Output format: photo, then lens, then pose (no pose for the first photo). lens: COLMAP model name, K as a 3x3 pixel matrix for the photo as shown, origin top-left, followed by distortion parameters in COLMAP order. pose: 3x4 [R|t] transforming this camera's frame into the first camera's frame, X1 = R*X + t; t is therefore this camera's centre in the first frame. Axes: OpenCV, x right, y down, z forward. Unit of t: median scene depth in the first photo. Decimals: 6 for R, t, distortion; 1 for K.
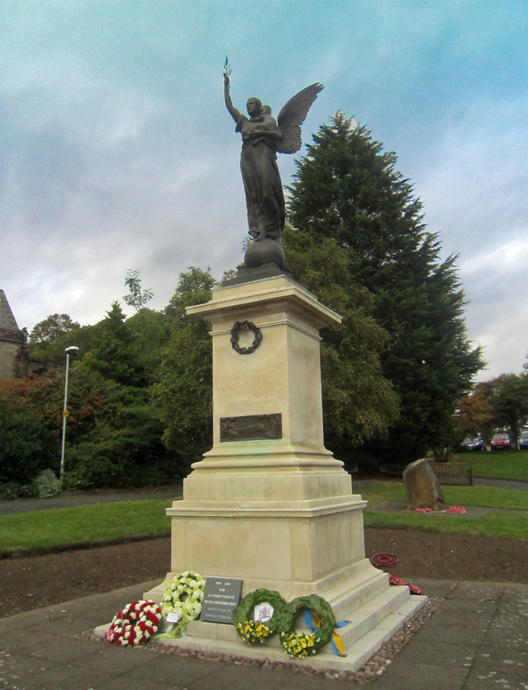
lens RADIAL K [[558.3, 0, 264.0], [0, 558.3, 345.0], [0, 0, 1]] dist [-0.048717, -0.000144]
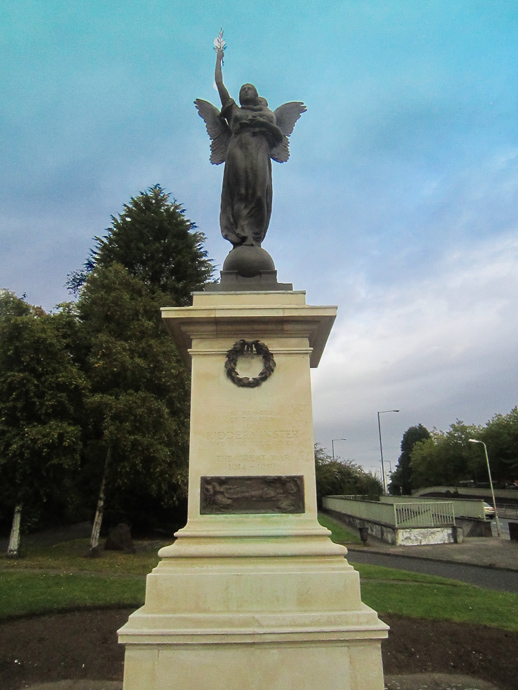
lens RADIAL K [[494.6, 0, 259.0], [0, 494.6, 345.0], [0, 0, 1]] dist [-0.045948, 0.005326]
pose [[0.881889, 0.173601, 0.438331, -0.305781], [-0.116238, 0.981099, -0.154702, 0.059605], [-0.456903, 0.085480, 0.885400, 0.435831]]
